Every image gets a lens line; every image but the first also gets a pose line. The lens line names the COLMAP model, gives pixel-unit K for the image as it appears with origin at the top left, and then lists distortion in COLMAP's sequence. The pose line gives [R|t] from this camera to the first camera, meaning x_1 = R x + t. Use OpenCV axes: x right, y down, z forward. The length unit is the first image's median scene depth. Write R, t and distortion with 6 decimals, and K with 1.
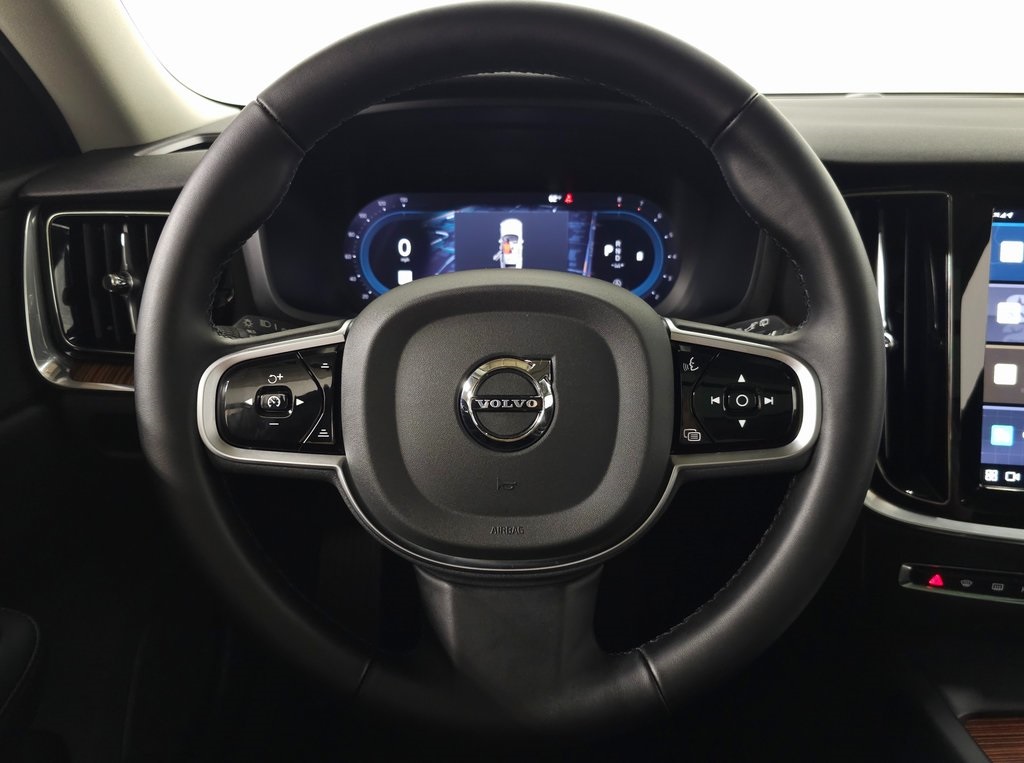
lens RADIAL K [[772.3, 0, 497.5], [0, 772.3, 385.6], [0, 0, 1]] dist [0.042531, -0.071447]
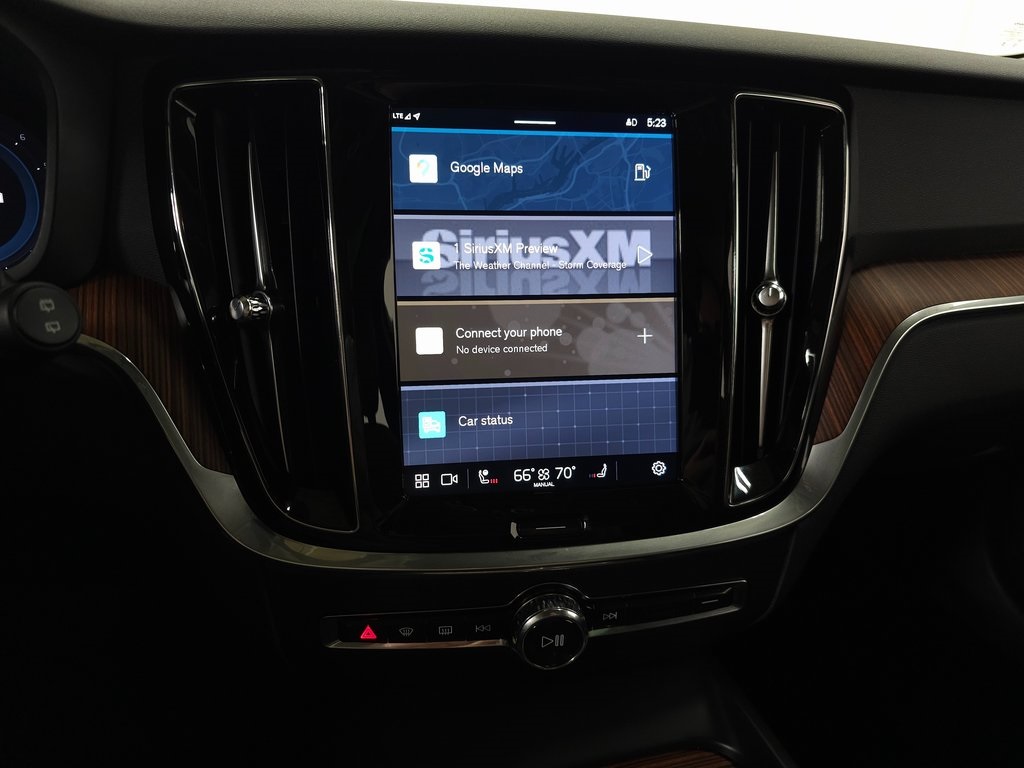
lens RADIAL K [[688.5, 0, 509.5], [0, 688.5, 381.0], [0, 0, 1]] dist [0.069489, -0.108508]
pose [[0.949514, -0.084460, 0.302142, 0.415698], [0.074985, 0.996264, 0.042845, 0.000804], [-0.304632, -0.018026, 0.952300, 0.285810]]
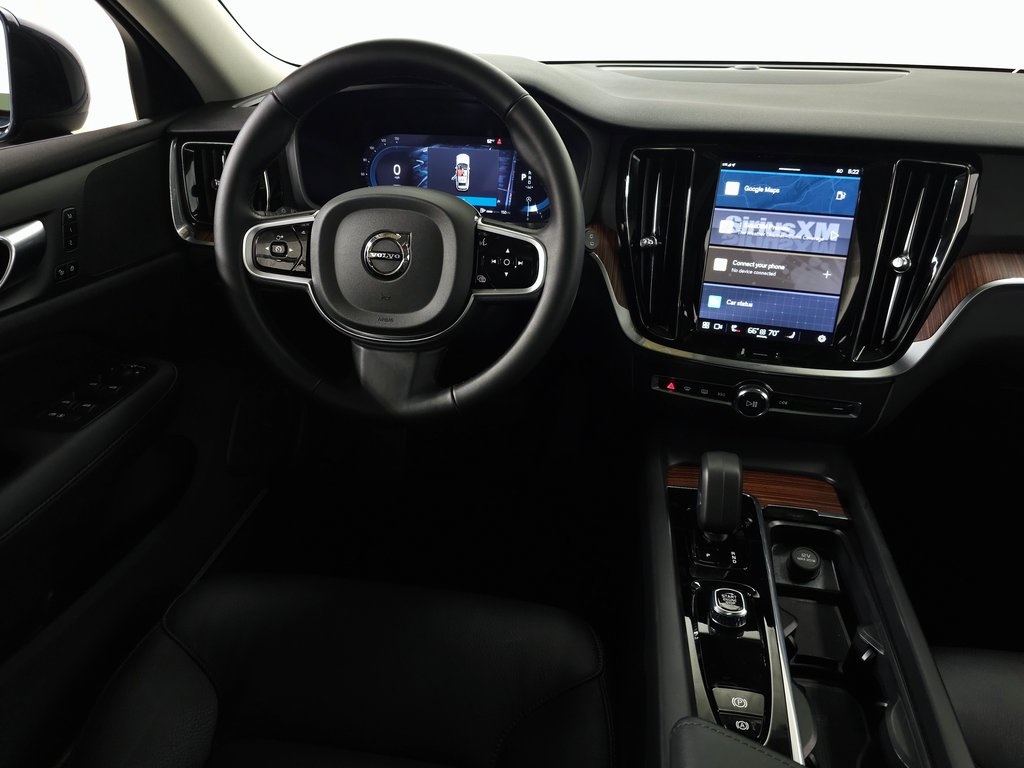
lens RADIAL K [[688.5, 0, 509.5], [0, 688.5, 381.0], [0, 0, 1]] dist [0.069489, -0.108508]
pose [[0.988943, 0.077817, -0.126239, 0.327613], [-0.060927, 0.989303, 0.132541, 0.049160], [0.135203, -0.123384, 0.983106, -0.428518]]
